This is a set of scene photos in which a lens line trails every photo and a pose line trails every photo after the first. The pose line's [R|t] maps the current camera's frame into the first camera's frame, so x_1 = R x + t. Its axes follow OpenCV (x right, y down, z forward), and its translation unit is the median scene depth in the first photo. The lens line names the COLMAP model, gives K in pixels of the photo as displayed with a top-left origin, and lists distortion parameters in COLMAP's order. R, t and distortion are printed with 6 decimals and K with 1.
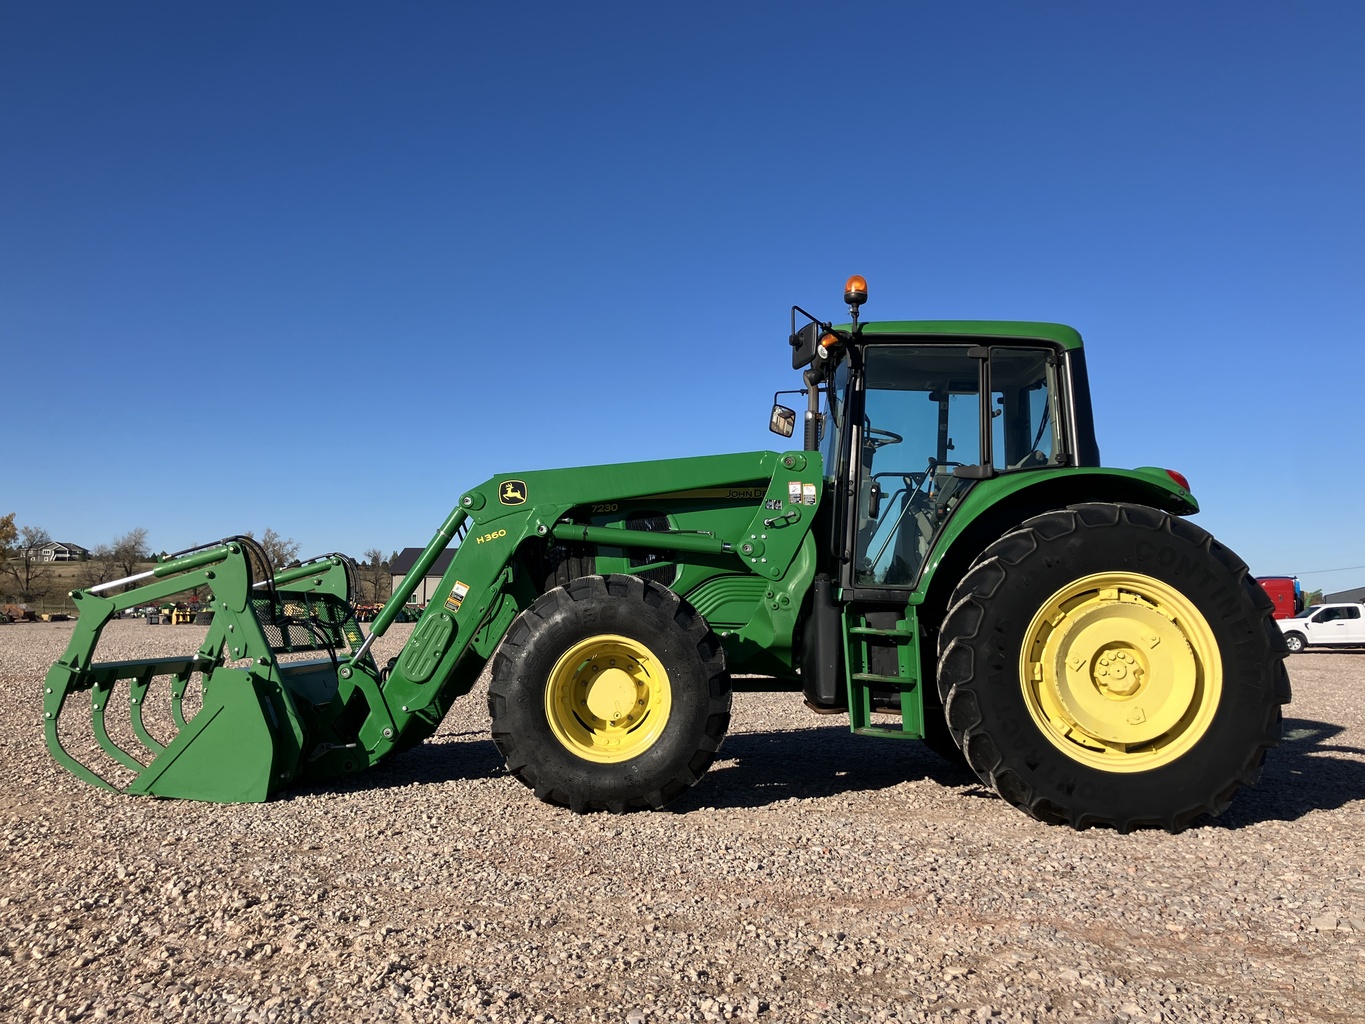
lens RADIAL K [[1202.3, 0, 682.9], [0, 1202.3, 504.1], [0, 0, 1]] dist [-0.015059, -0.003061]
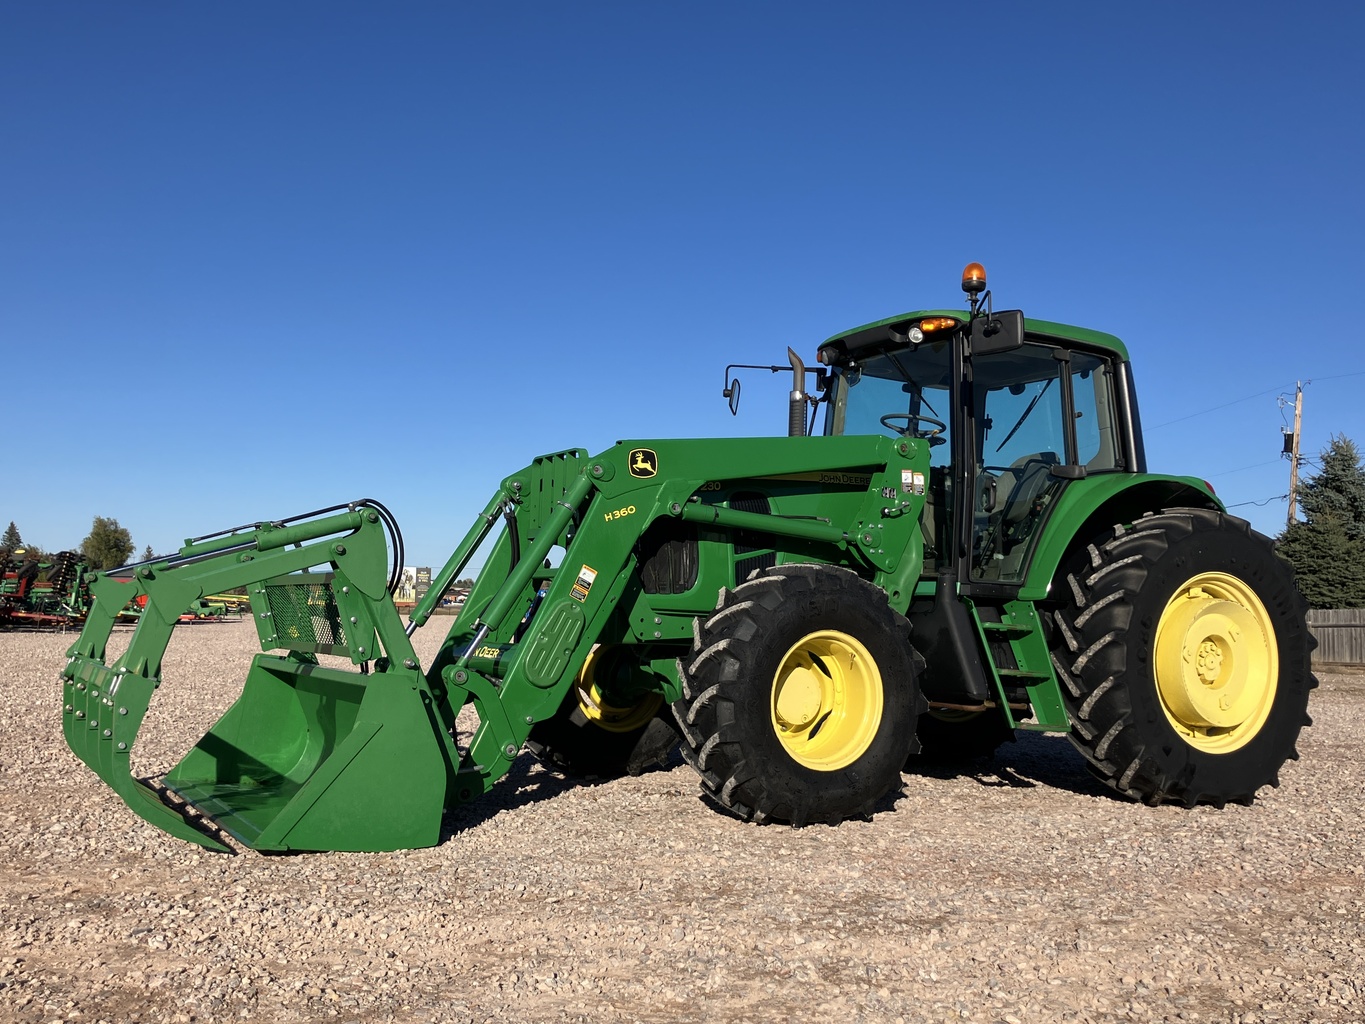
lens RADIAL K [[1334.8, 0, 682.9], [0, 1334.8, 523.6], [0, 0, 1]] dist [-0.003804, 0.000000]
pose [[0.870224, 0.038717, 0.491132, -0.582447], [-0.053437, 0.998443, 0.015975, 0.016750], [-0.489749, -0.040146, 0.870939, 0.160509]]
